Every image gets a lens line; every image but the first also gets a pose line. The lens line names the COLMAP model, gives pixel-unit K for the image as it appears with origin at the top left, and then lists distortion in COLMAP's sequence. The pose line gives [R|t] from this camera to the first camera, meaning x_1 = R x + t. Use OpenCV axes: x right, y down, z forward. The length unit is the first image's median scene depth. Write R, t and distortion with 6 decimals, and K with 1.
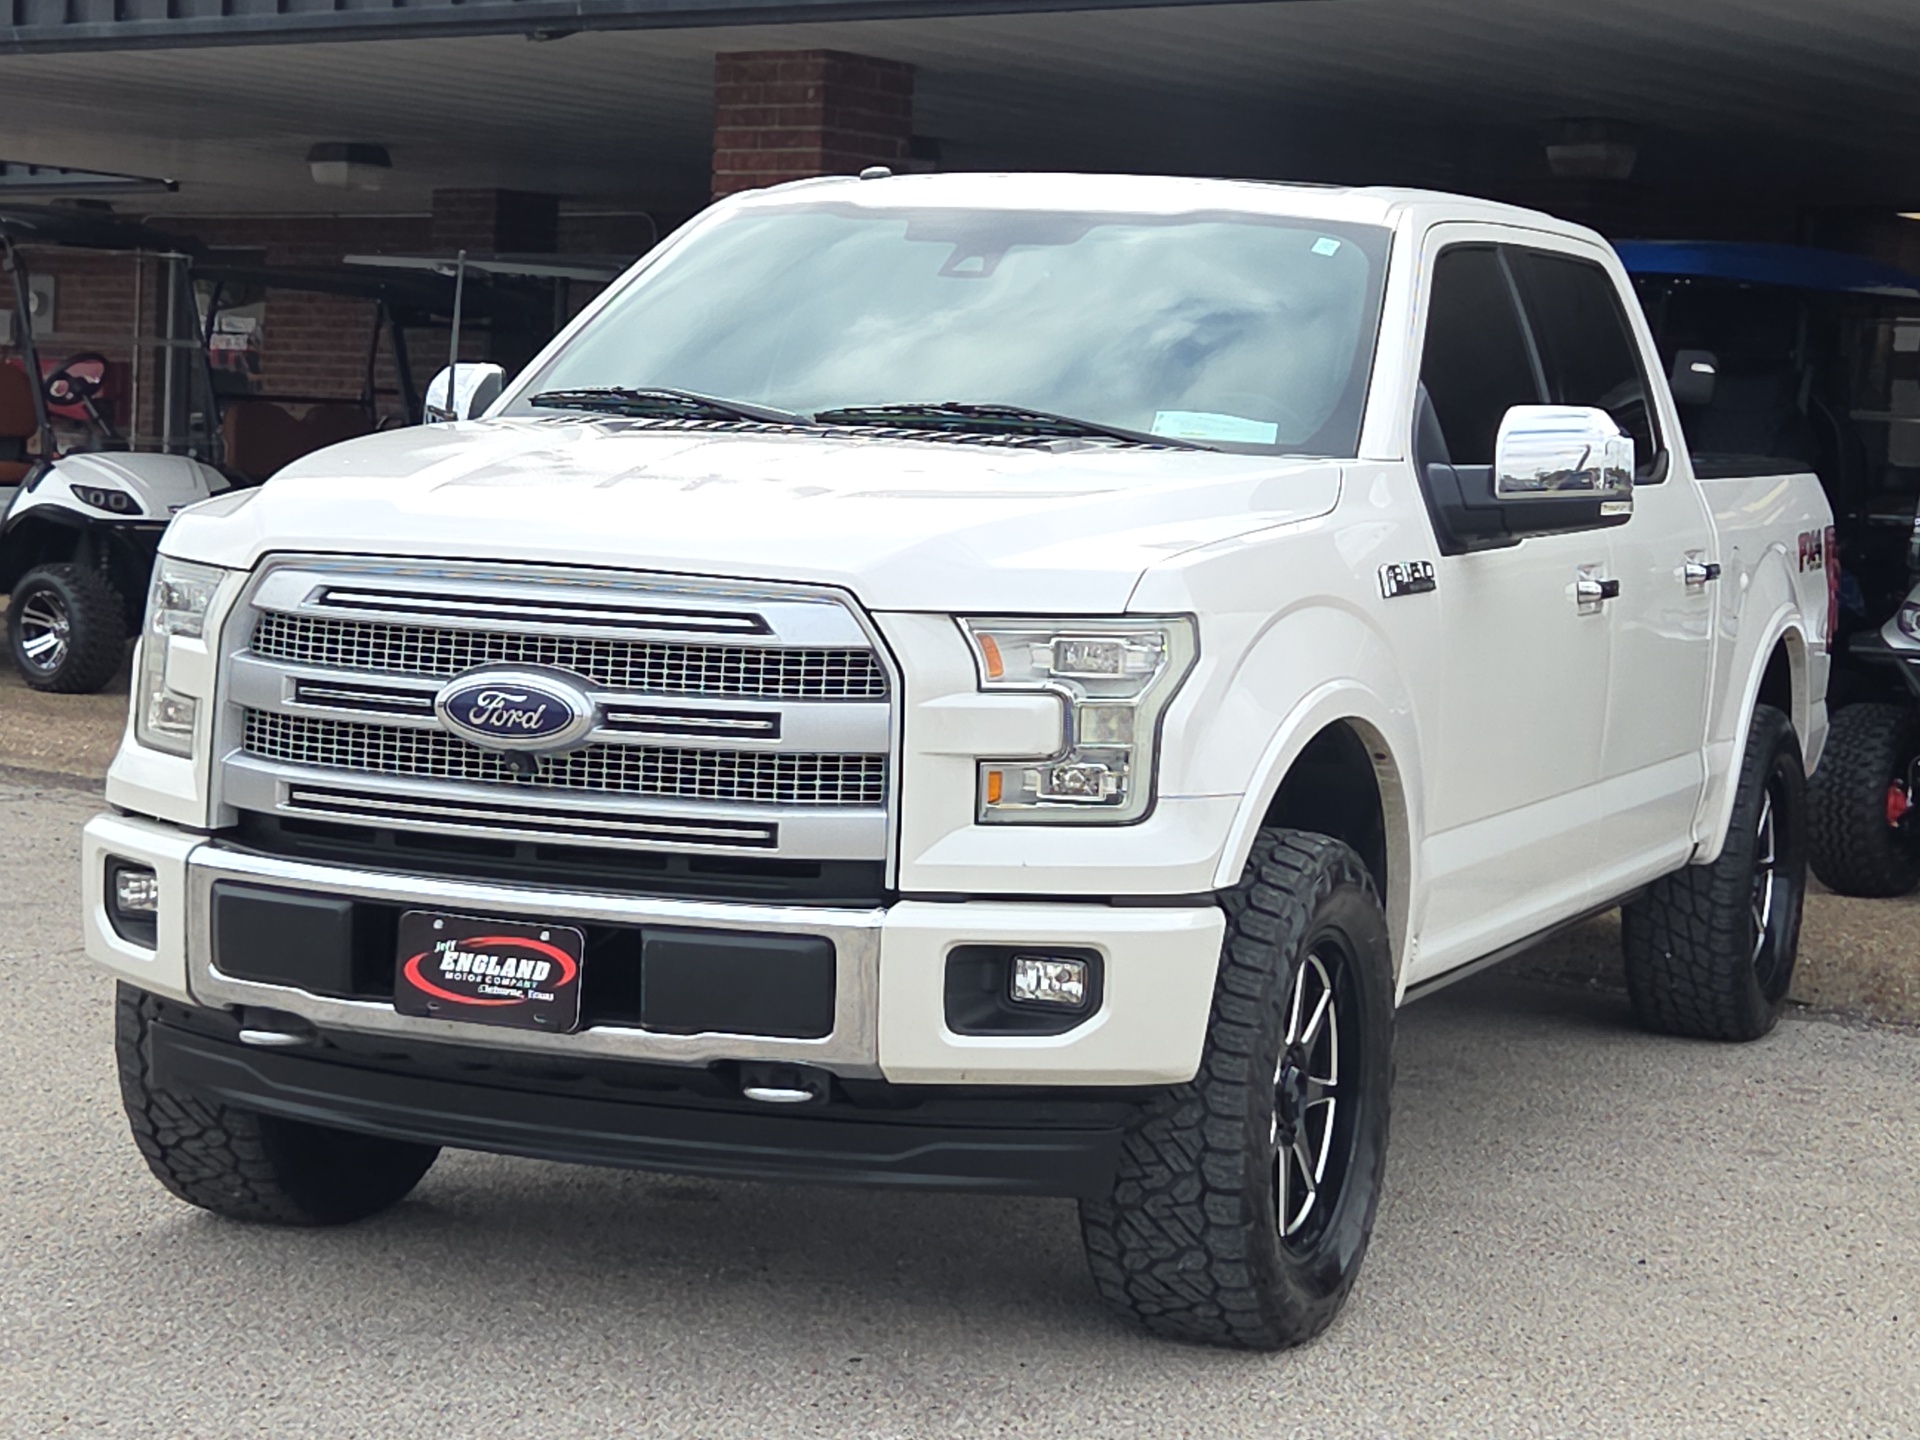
lens RADIAL K [[3969.3, 0, 963.1], [0, 3969.3, 714.7], [0, 0, 1]] dist [0.098783, 0.000000]
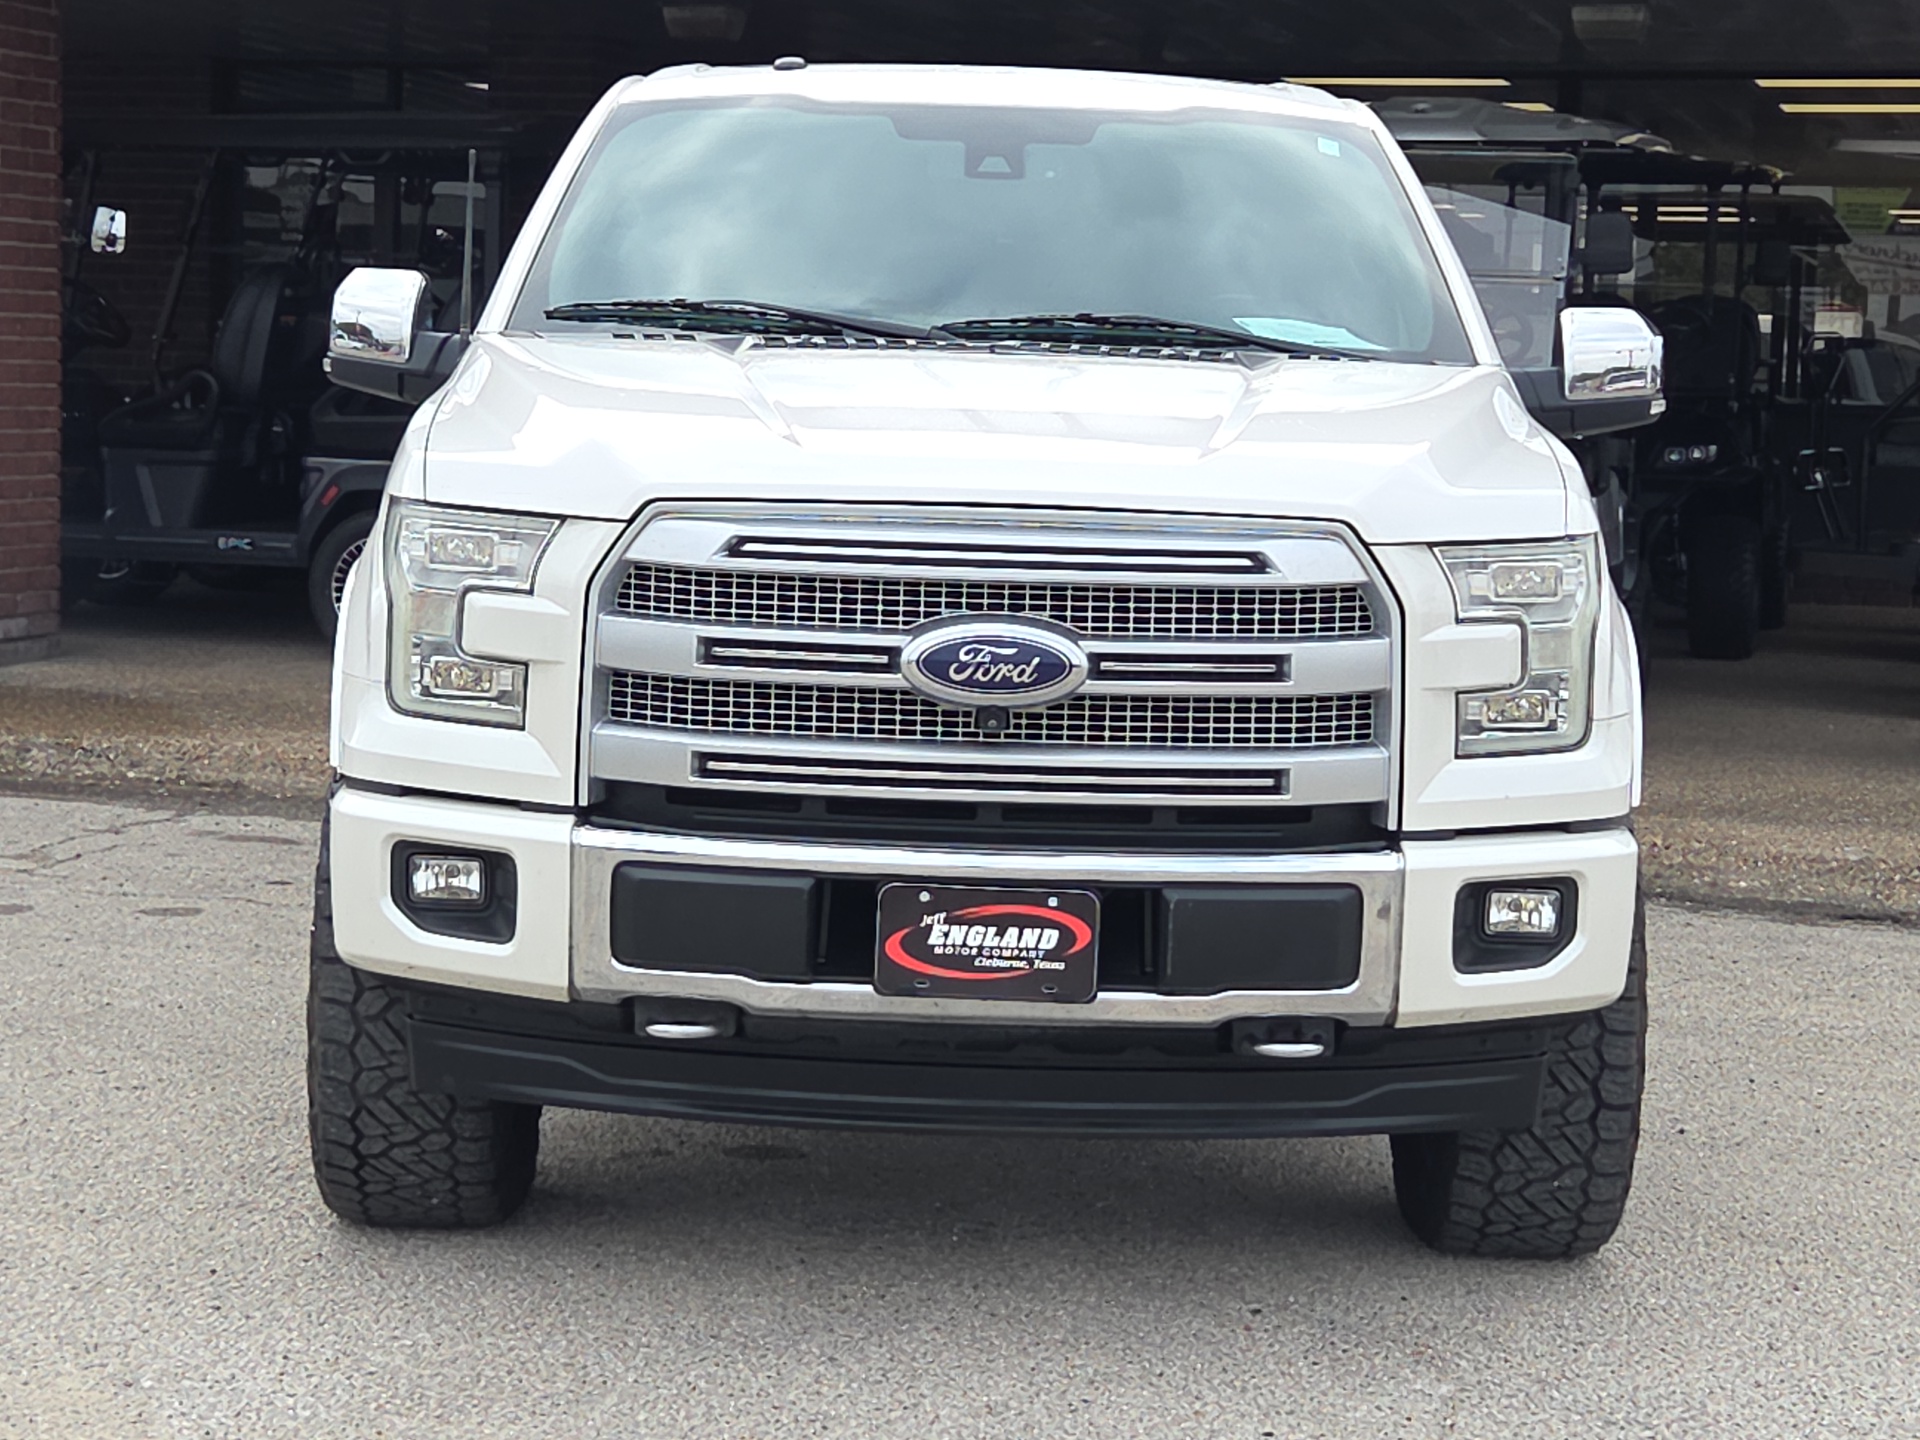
lens RADIAL K [[3969.3, 0, 969.6], [0, 3969.3, 729.6], [0, 0, 1]] dist [0.098783, 0.000000]
pose [[0.929056, -0.053237, 0.366088, -0.458776], [0.036835, 0.997986, 0.051649, -0.033975], [-0.368100, -0.034500, 0.929146, 0.131176]]
